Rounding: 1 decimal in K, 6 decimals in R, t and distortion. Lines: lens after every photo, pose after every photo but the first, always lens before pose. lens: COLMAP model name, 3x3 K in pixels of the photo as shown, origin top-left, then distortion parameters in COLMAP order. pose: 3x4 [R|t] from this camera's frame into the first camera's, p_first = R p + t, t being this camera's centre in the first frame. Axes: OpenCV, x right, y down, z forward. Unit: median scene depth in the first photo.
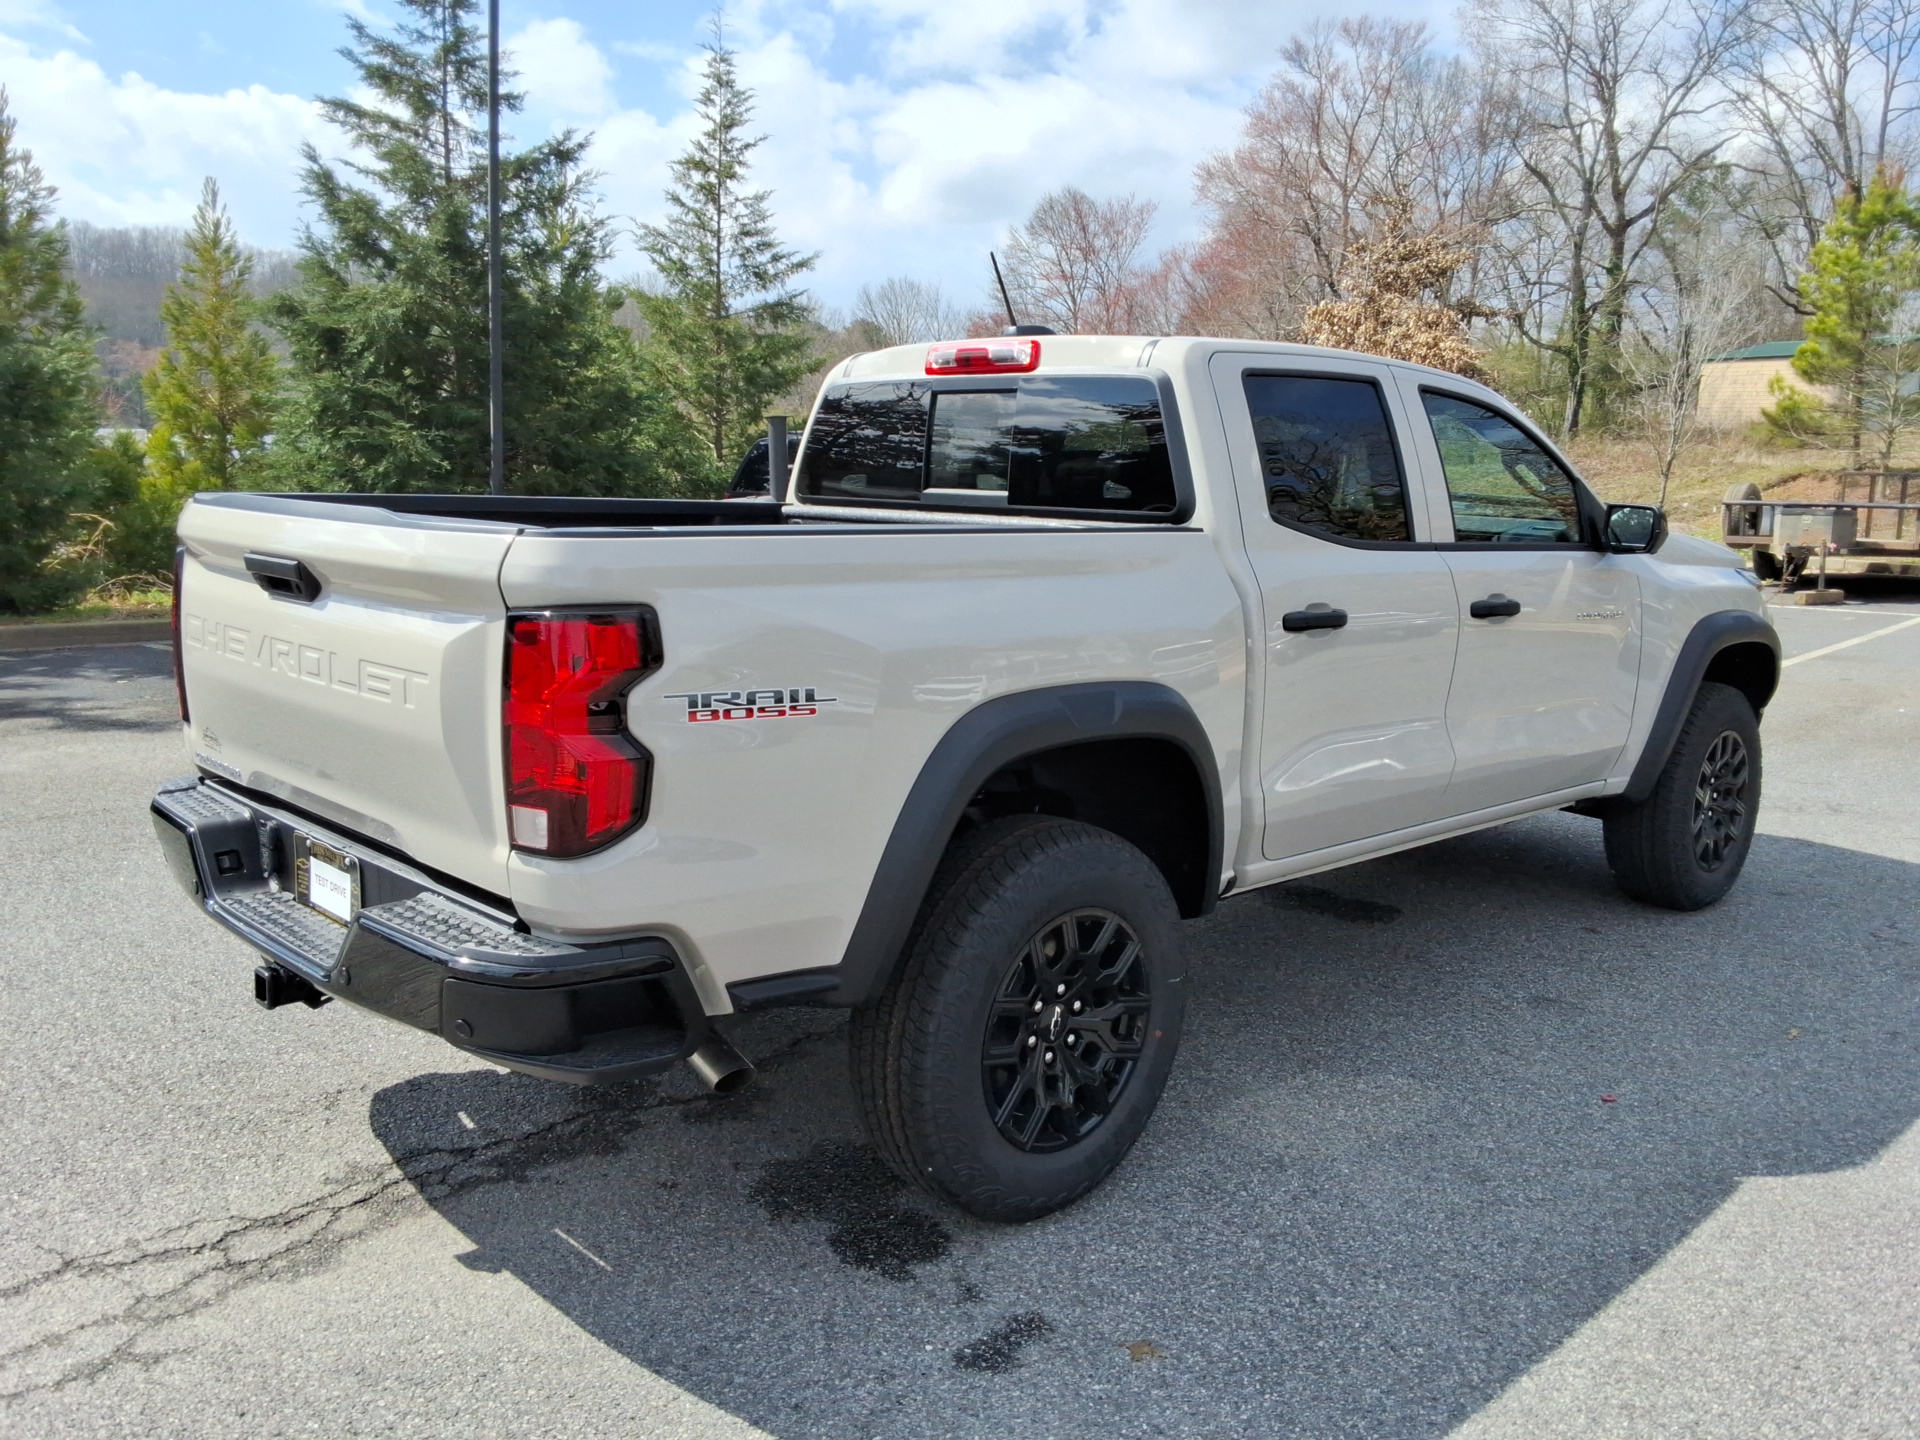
lens RADIAL K [[1557.5, 0, 971.9], [0, 1557.5, 715.6], [0, 0, 1]] dist [0.121359, -0.192444]
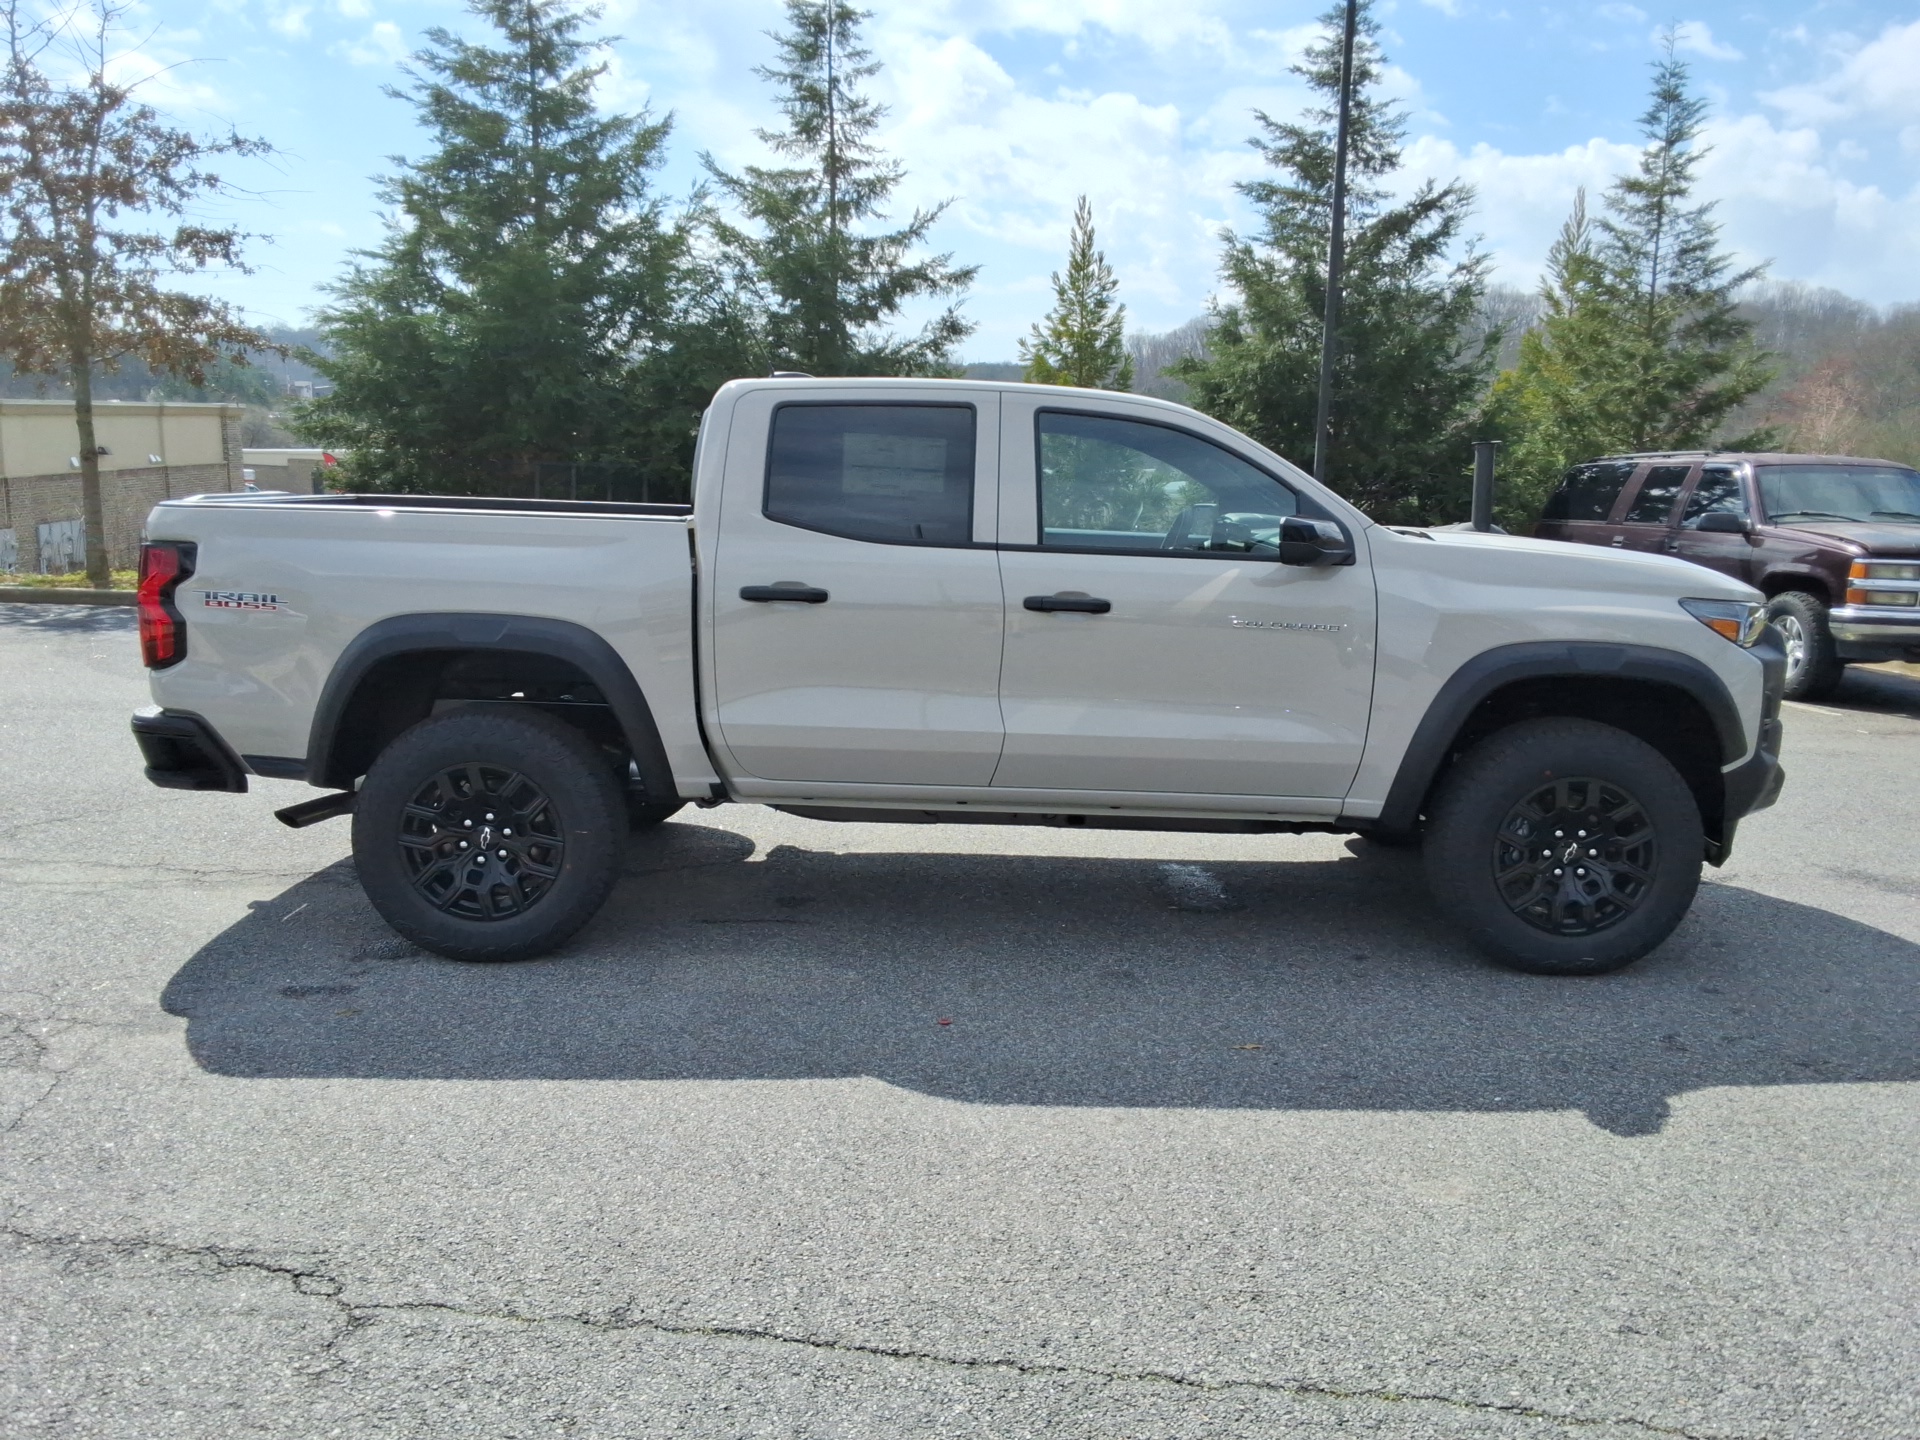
lens RADIAL K [[1557.5, 0, 971.9], [0, 1557.5, 715.6], [0, 0, 1]] dist [0.121359, -0.192444]
pose [[0.716862, 0.096237, -0.690541, 1.250215], [-0.112525, 0.993413, 0.021632, -0.006787], [0.688074, 0.062197, 0.722970, 0.185732]]
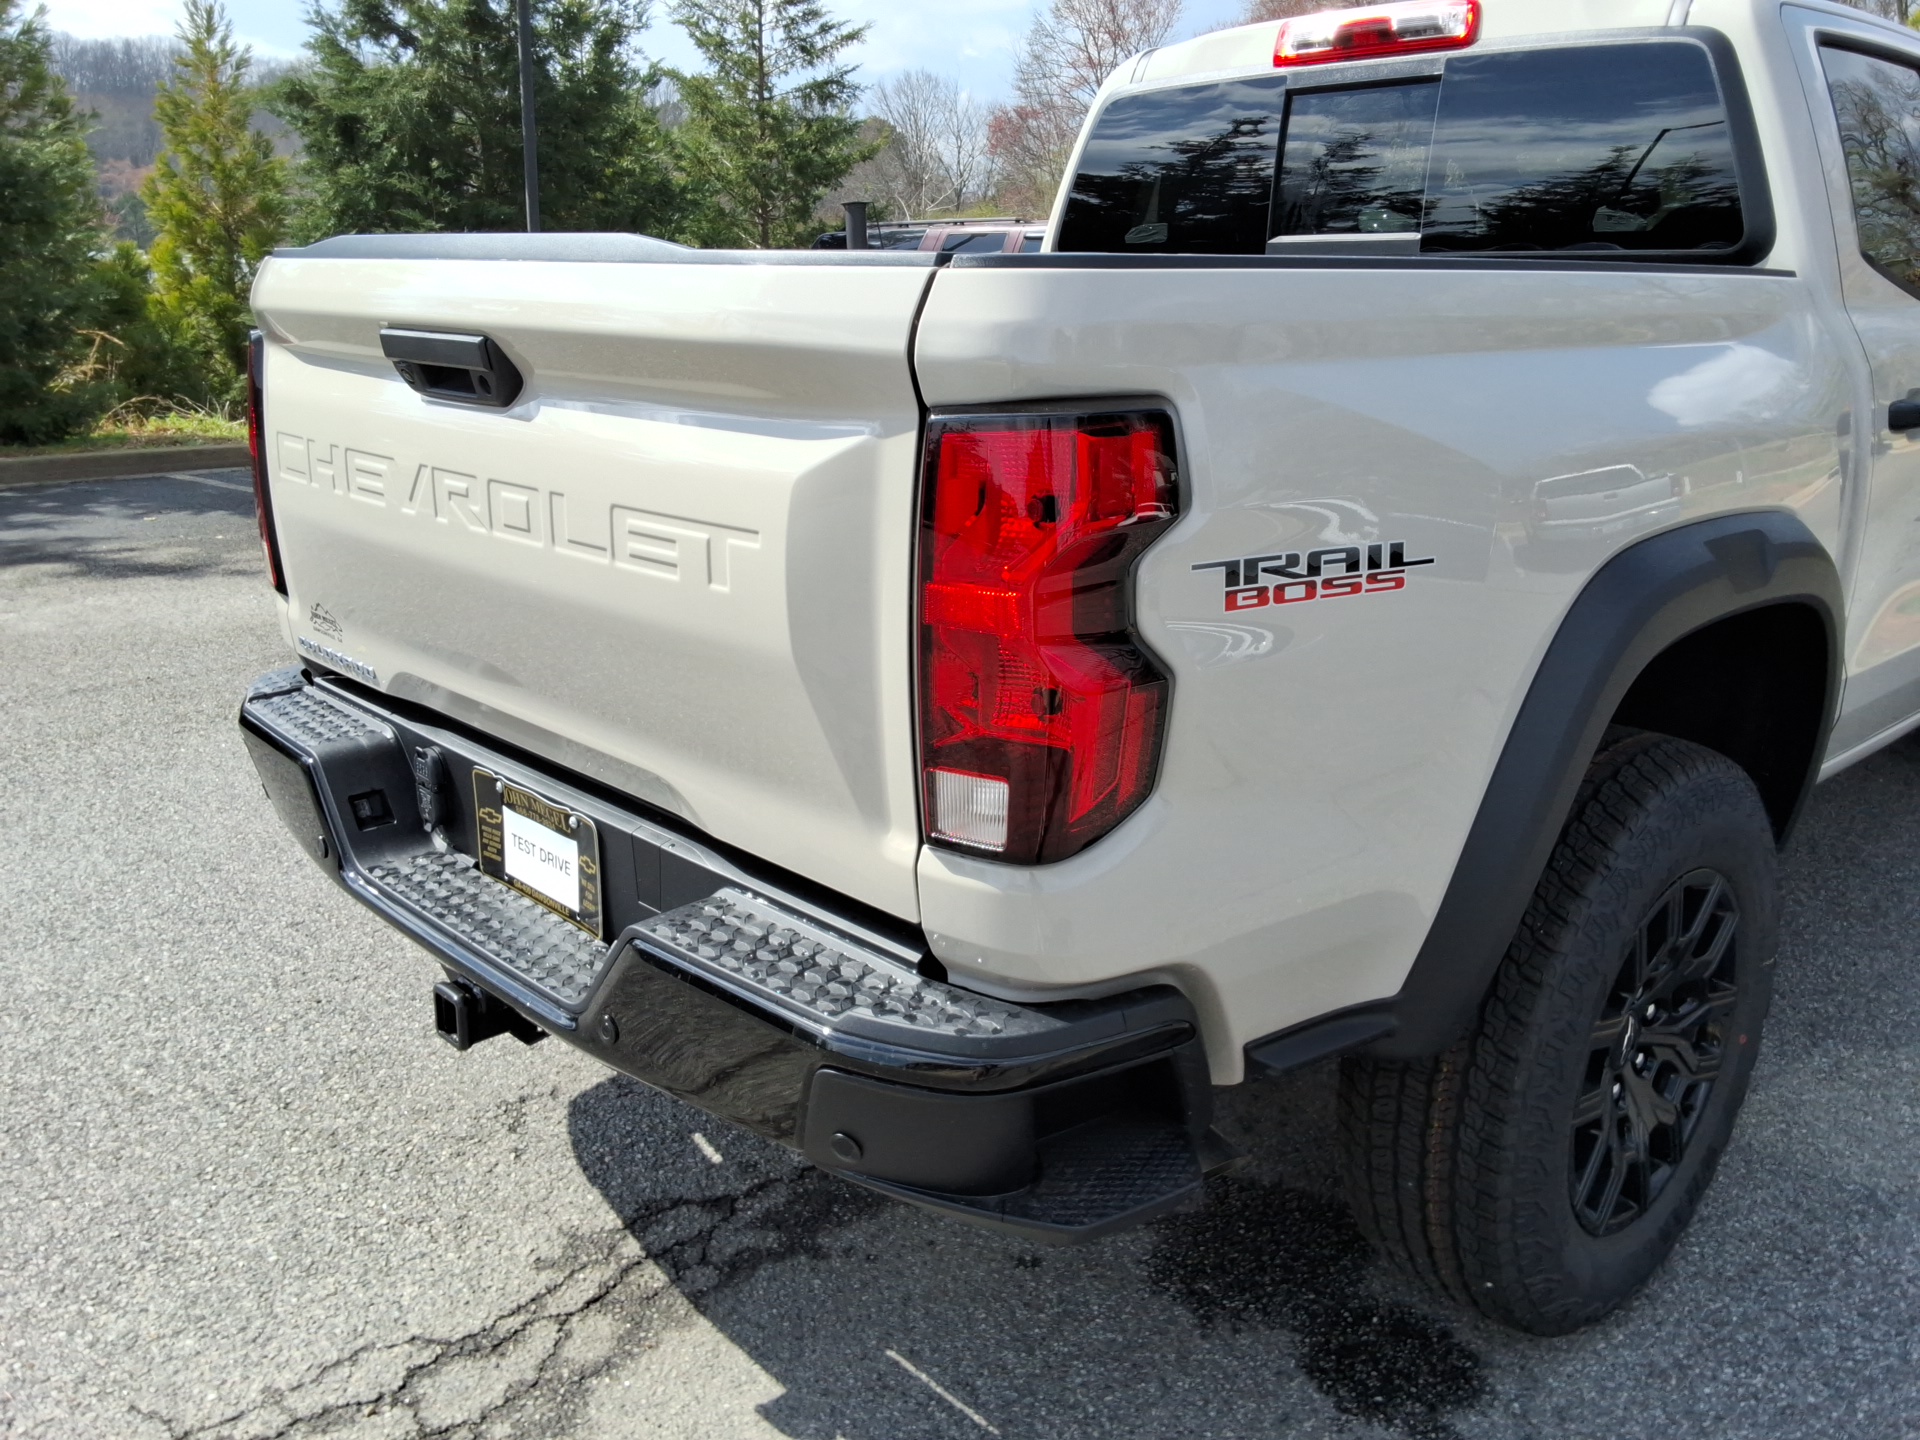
lens RADIAL K [[1553.5, 0, 978.9], [0, 1553.5, 706.6], [0, 0, 1]] dist [0.135020, -0.219907]
pose [[0.999843, -0.015758, -0.008056, -0.183971], [0.016548, 0.993815, 0.109808, -0.016991], [0.006276, -0.109924, 0.993920, 0.308347]]
